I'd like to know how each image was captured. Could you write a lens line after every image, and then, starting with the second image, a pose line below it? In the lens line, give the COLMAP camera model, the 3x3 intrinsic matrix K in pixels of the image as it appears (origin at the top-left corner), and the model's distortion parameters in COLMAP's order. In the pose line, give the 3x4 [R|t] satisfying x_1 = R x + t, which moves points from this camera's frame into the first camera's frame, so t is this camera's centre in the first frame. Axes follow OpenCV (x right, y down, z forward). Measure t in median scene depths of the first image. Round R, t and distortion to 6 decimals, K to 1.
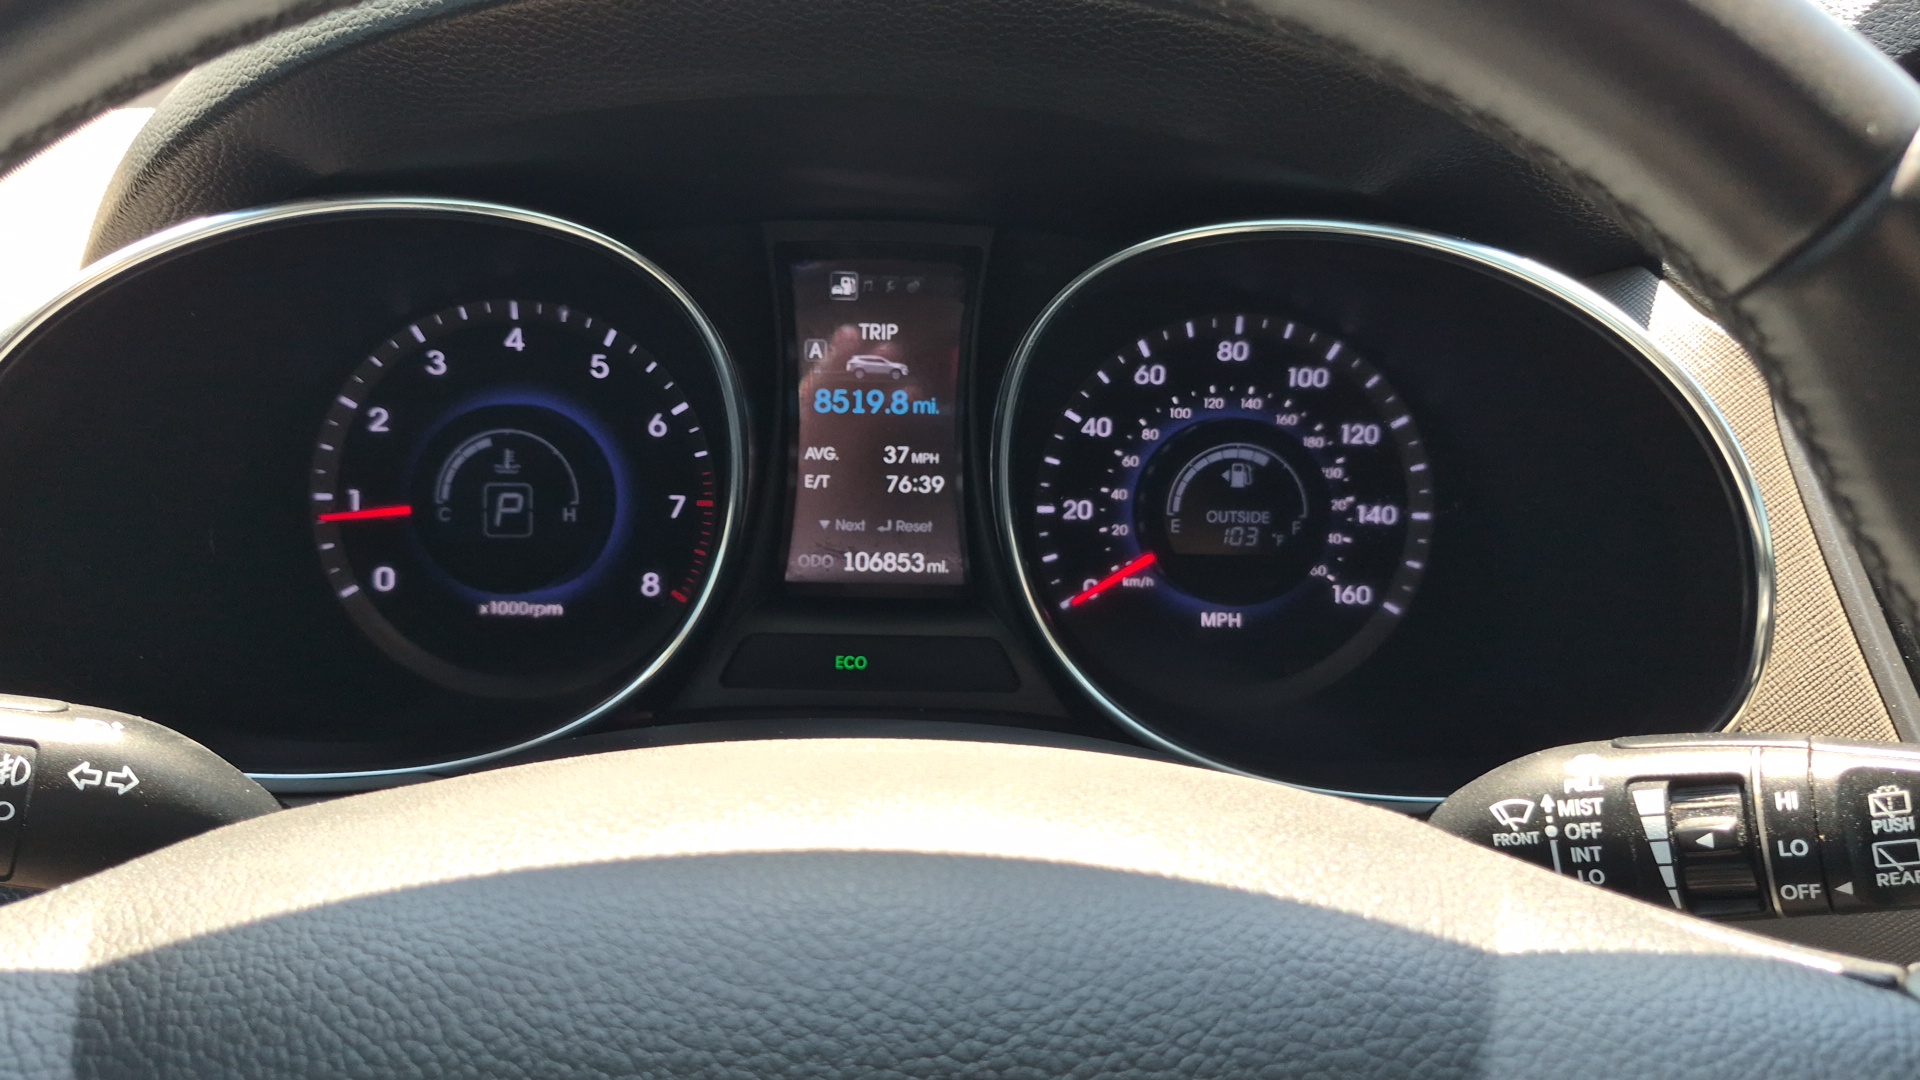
lens RADIAL K [[1666.5, 0, 953.1], [0, 1666.5, 549.2], [0, 0, 1]] dist [0.108350, -0.151991]
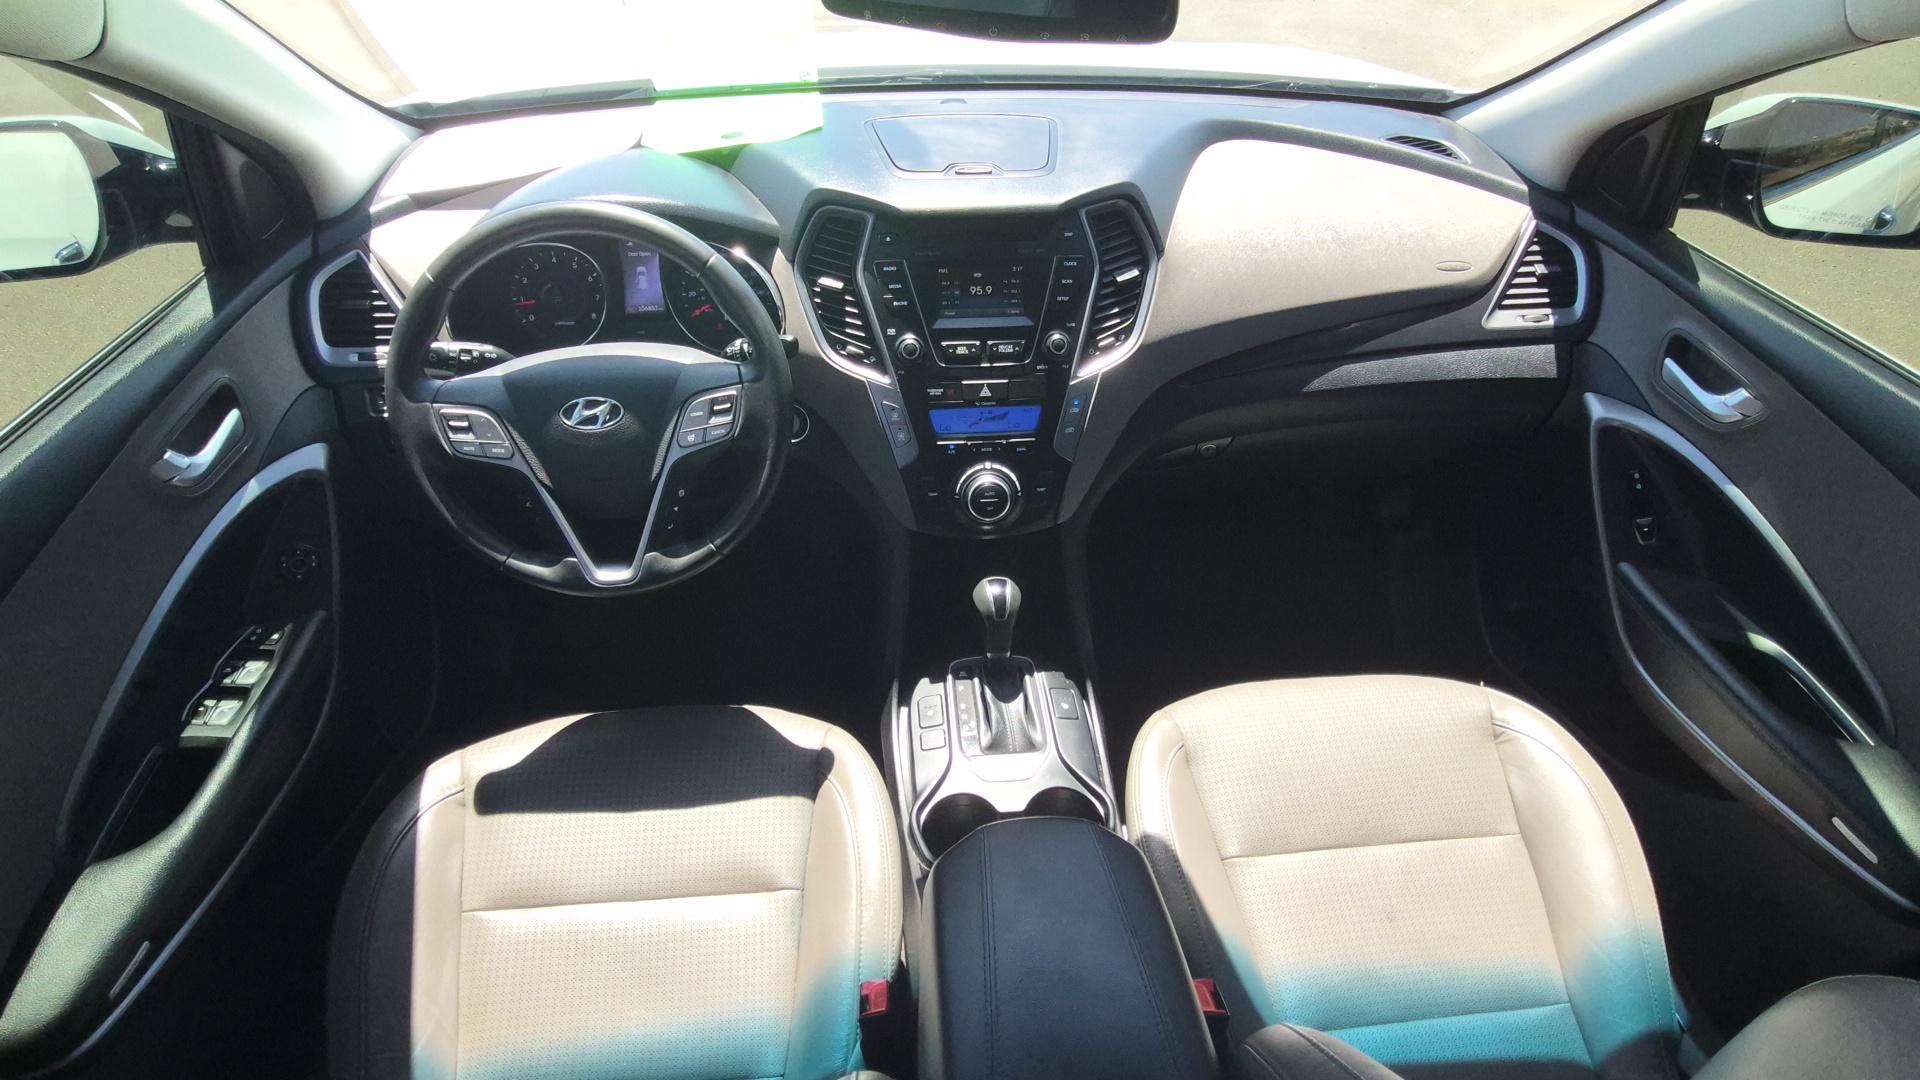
lens RADIAL K [[1008.9, 0, 971.2], [0, 1008.9, 519.2], [0, 0, 1]] dist [-0.009829, -0.001356]
pose [[0.995166, -0.062297, 0.075923, 0.564404], [0.042148, 0.969167, 0.242775, -0.060998], [-0.088706, -0.238402, 0.967107, -1.742358]]
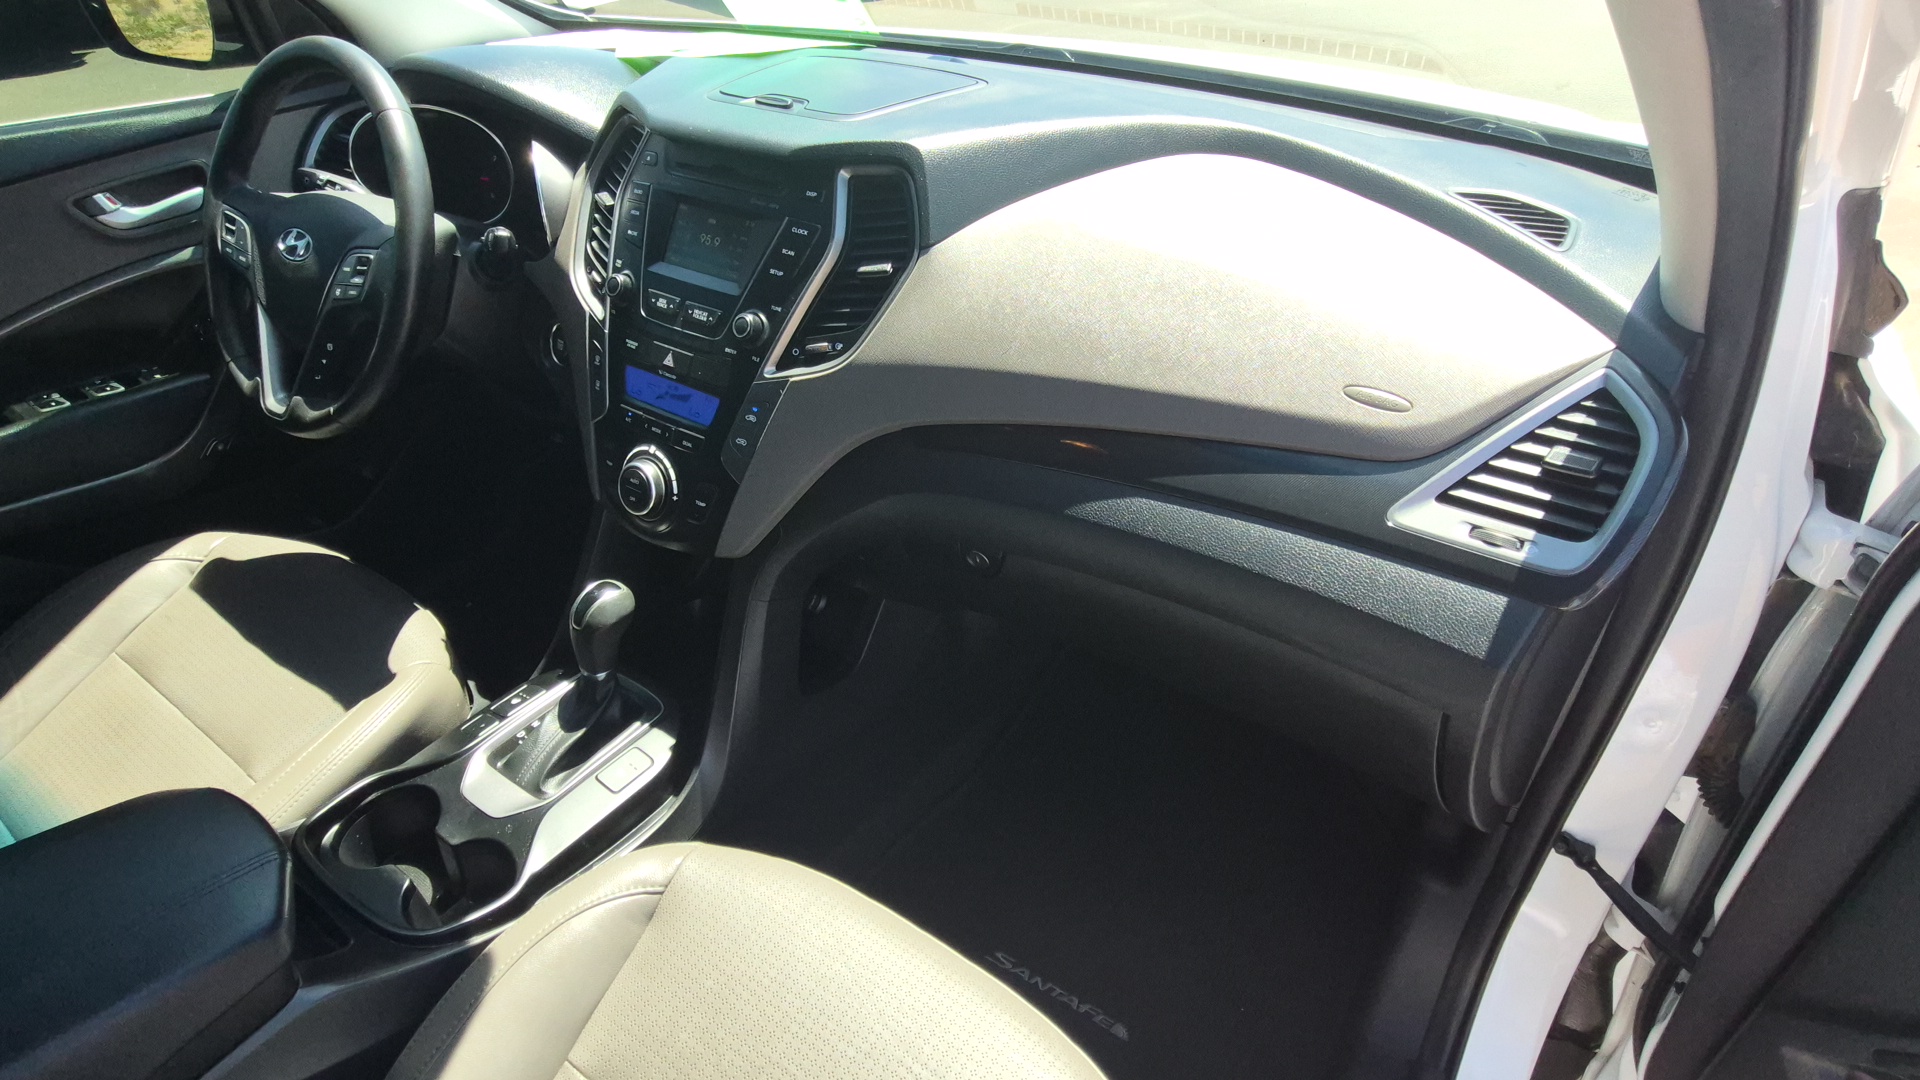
lens RADIAL K [[1008.9, 0, 974.1], [0, 1008.9, 534.8], [0, 0, 1]] dist [-0.009829, -0.001356]
pose [[0.830954, 0.308619, -0.462892, 2.278551], [-0.227916, 0.947846, 0.222807, -0.016215], [0.507513, -0.079642, 0.857956, -0.736263]]
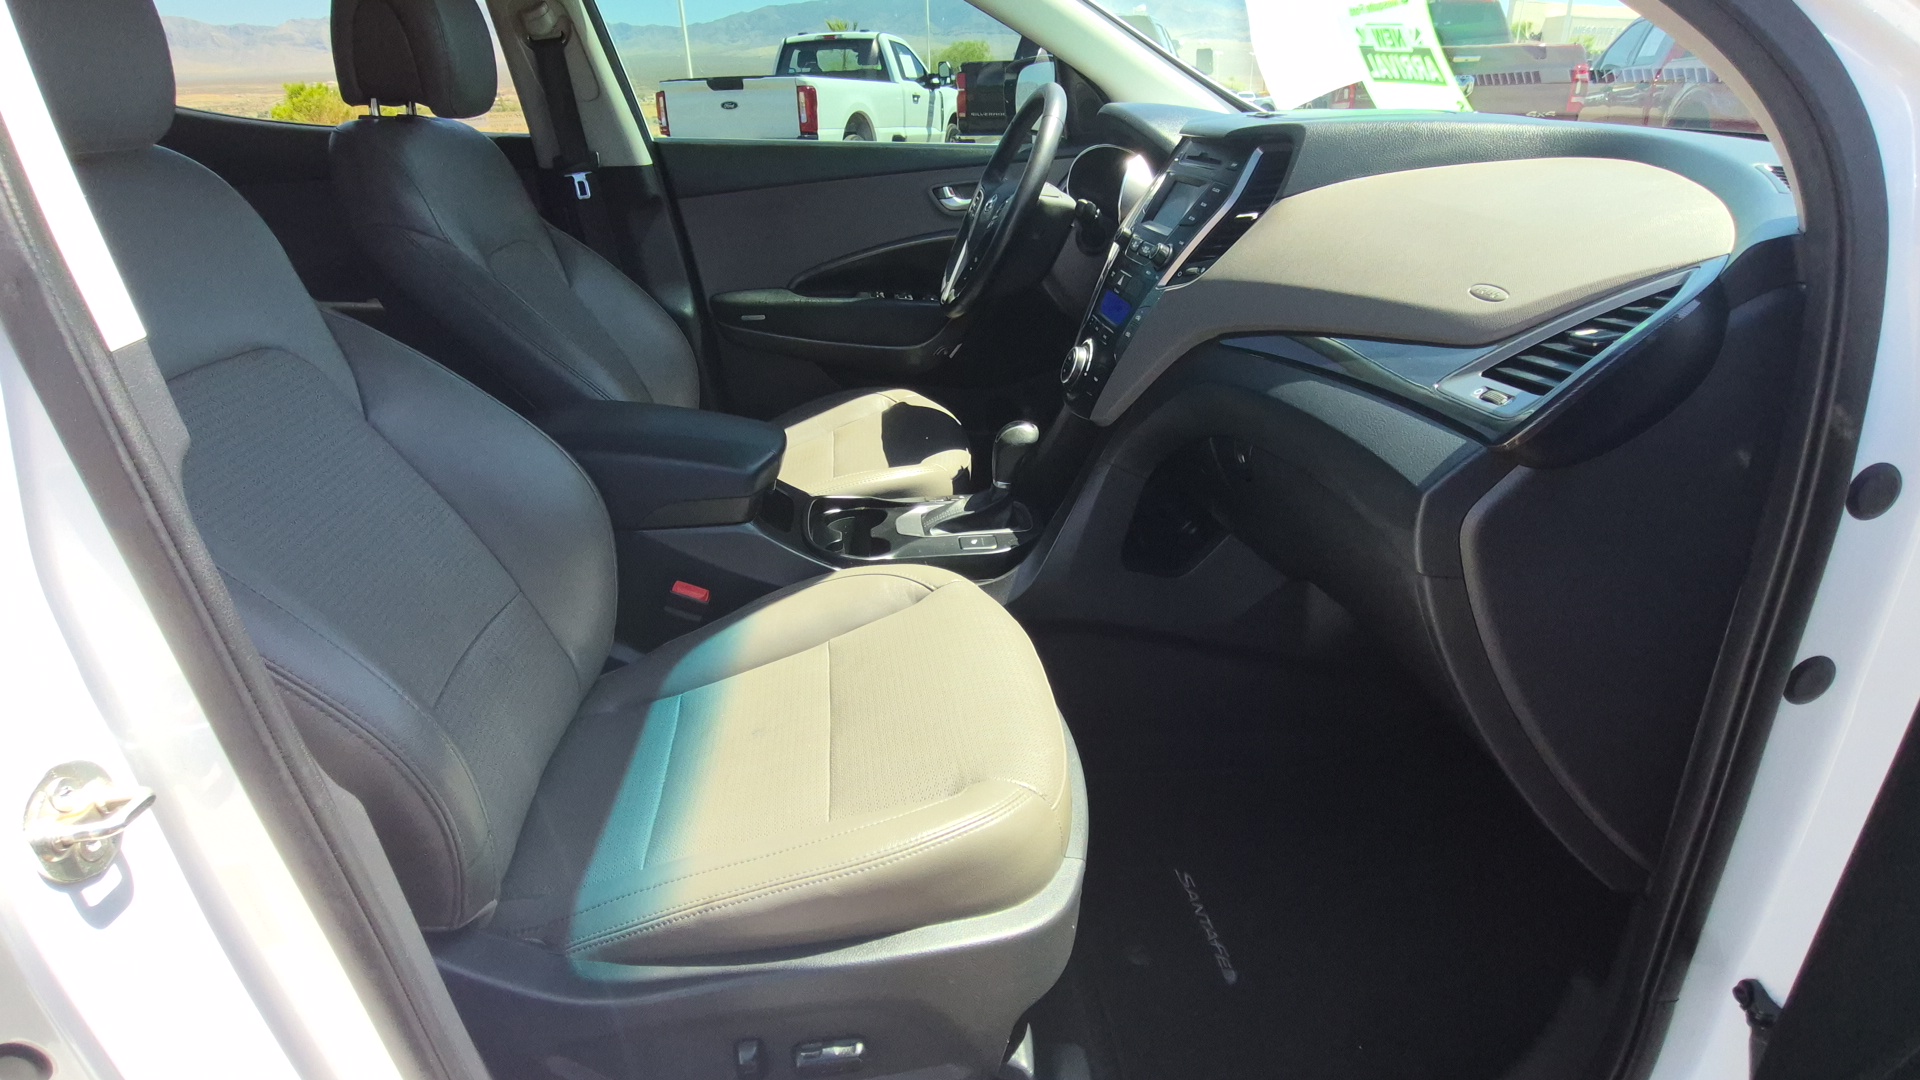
lens RADIAL K [[1008.9, 0, 961.0], [0, 1008.9, 536.9], [0, 0, 1]] dist [-0.009829, -0.001356]
pose [[0.114202, 0.379835, -0.917978, 3.481276], [-0.408267, 0.860335, 0.305193, 0.168666], [0.905691, 0.339926, 0.253326, -0.185933]]
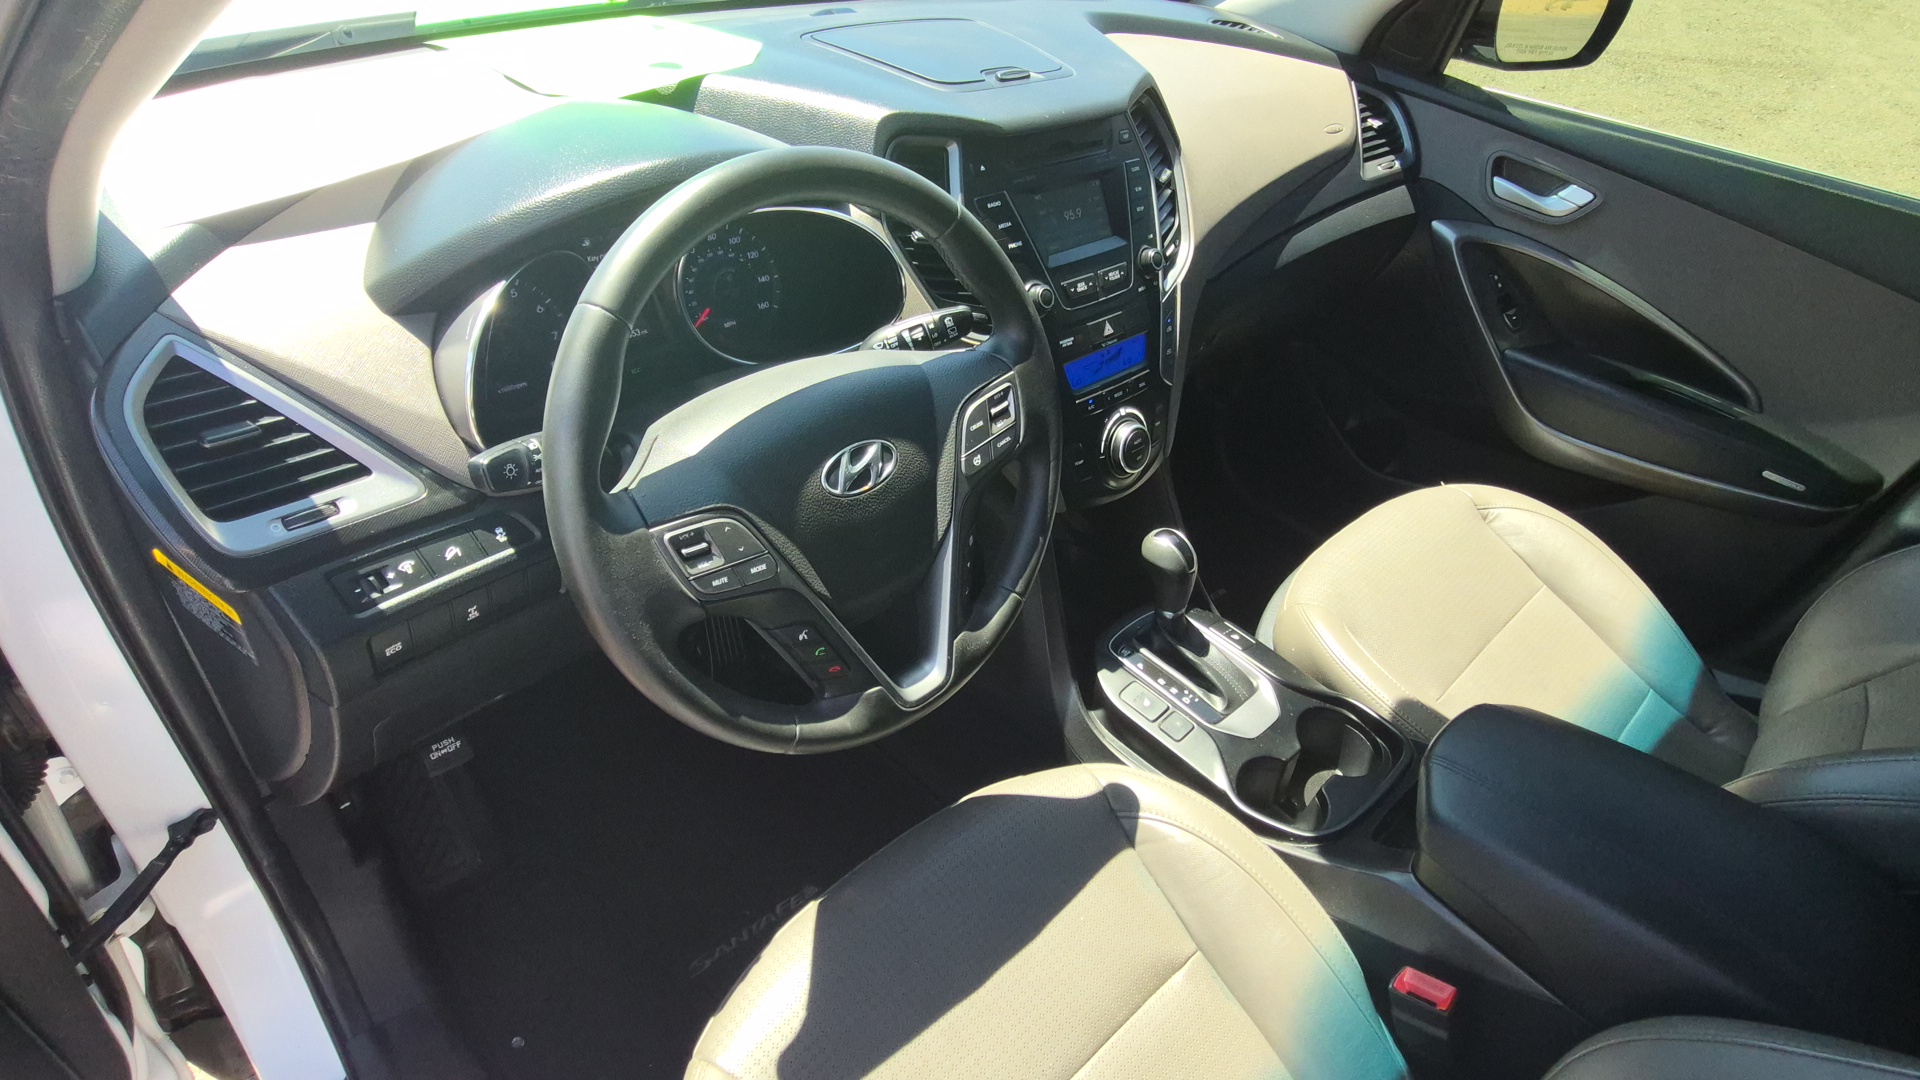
lens RADIAL K [[1008.9, 0, 966.7], [0, 1008.9, 523.9], [0, 0, 1]] dist [-0.009829, -0.001356]
pose [[0.720027, -0.378506, 0.581631, -0.768788], [0.203168, 0.916405, 0.344855, -0.177861], [-0.663539, -0.130136, 0.736737, -0.739503]]
